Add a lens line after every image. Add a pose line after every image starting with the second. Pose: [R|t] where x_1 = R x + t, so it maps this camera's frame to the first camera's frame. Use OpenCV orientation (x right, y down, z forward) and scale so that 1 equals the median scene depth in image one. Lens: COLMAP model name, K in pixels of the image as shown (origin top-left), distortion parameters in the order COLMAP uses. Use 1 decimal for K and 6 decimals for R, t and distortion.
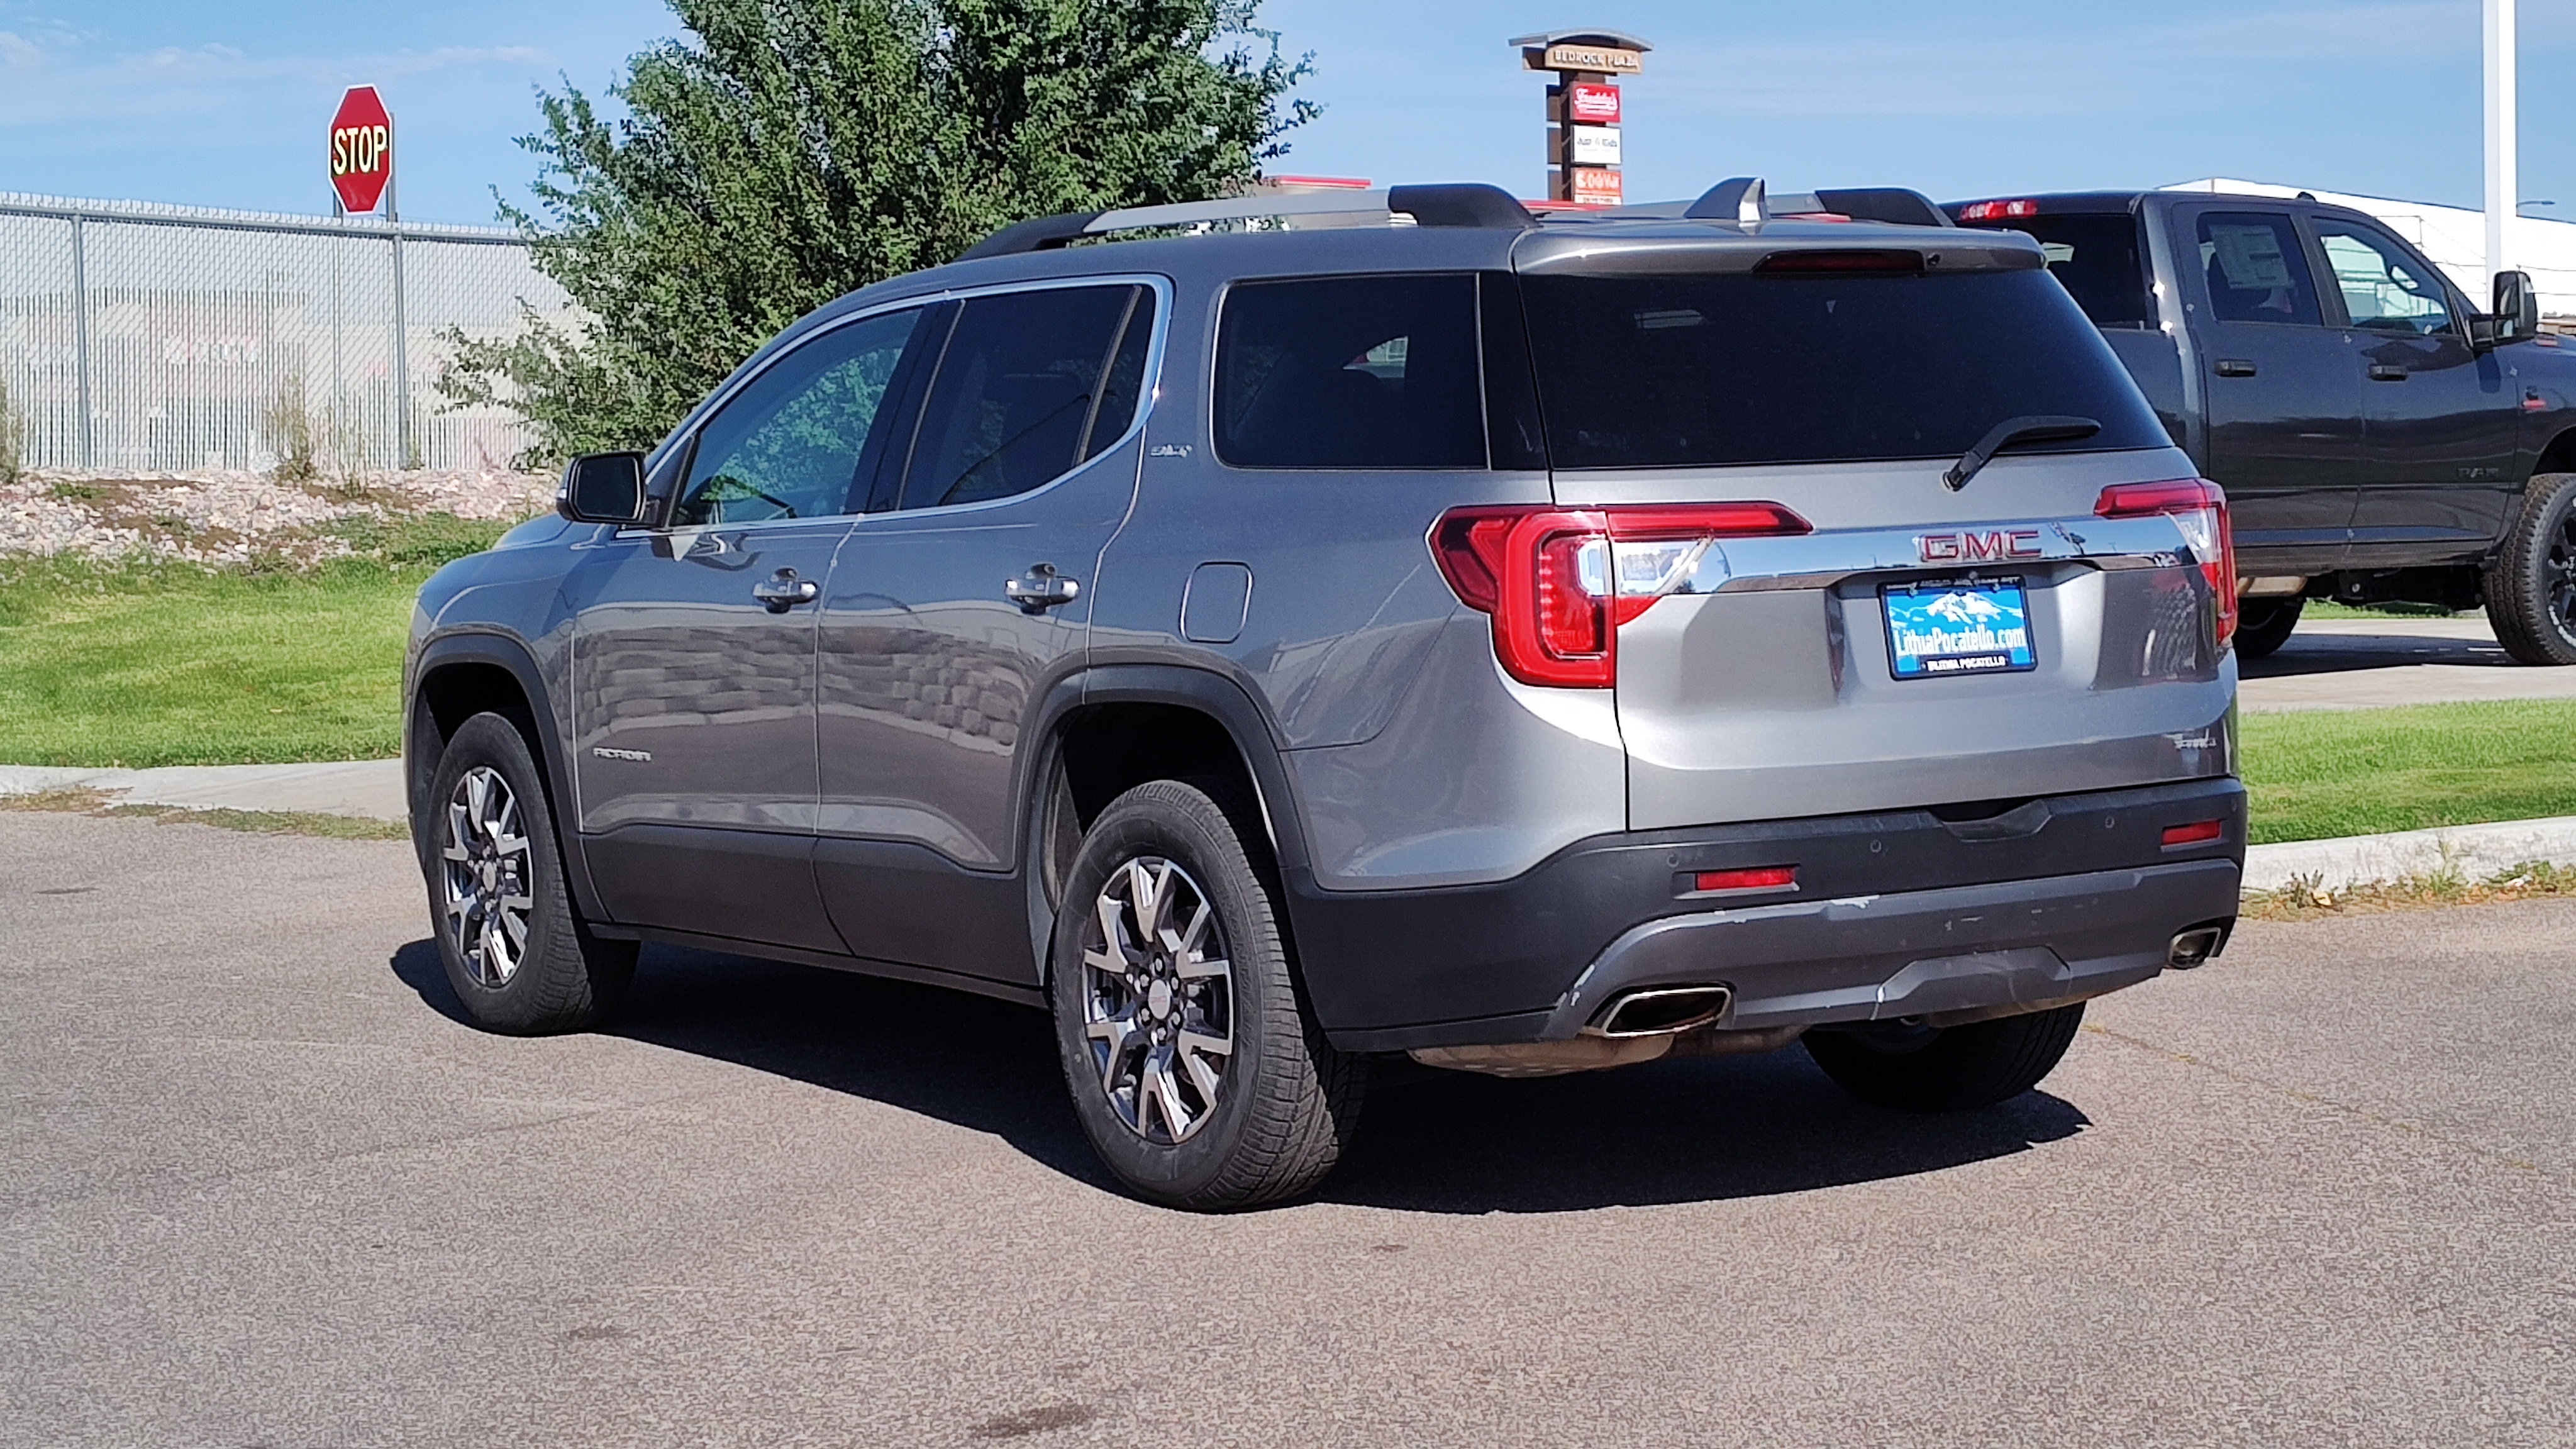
lens RADIAL K [[4370.2, 0, 1288.0], [0, 4370.2, 724.5], [0, 0, 1]] dist [0.212946, -1.440298]
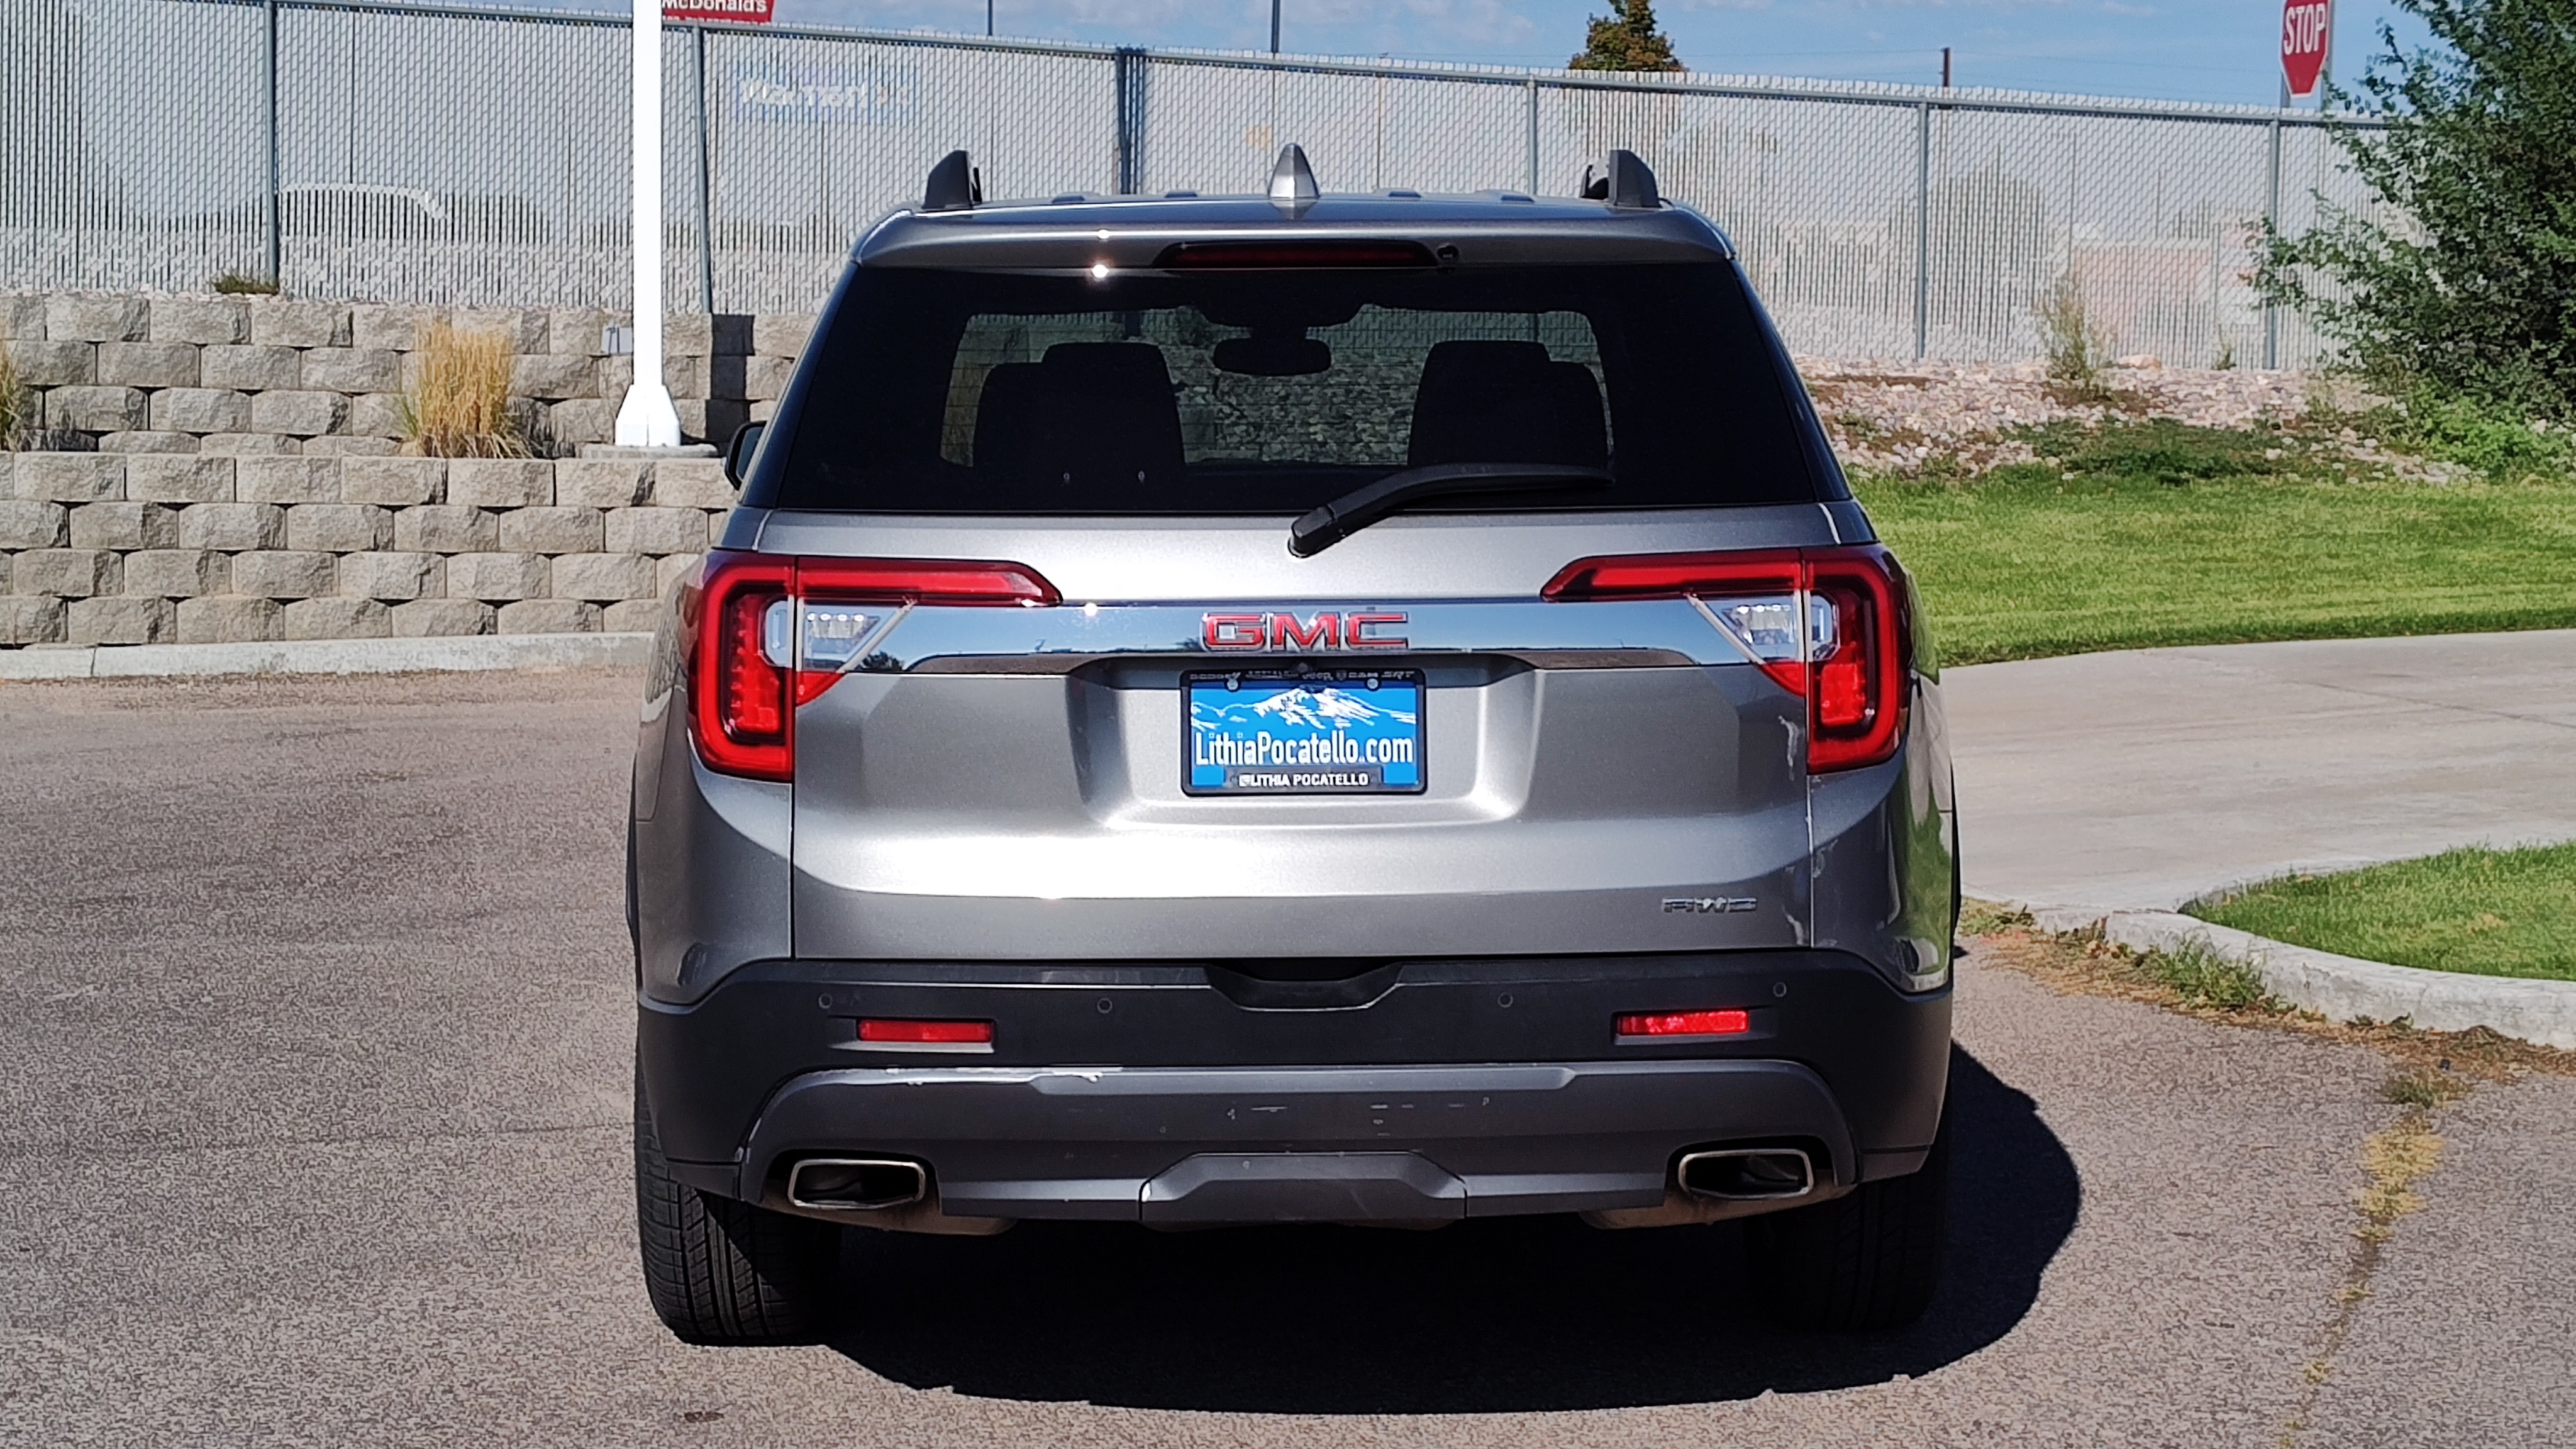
lens RADIAL K [[4370.2, 0, 1288.0], [0, 4370.2, 724.5], [0, 0, 1]] dist [0.212946, -1.440298]
pose [[0.849913, 0.070016, -0.522250, 0.548984], [-0.053924, 0.997486, 0.045973, -0.058435], [0.524156, -0.010912, 0.851552, 0.335835]]
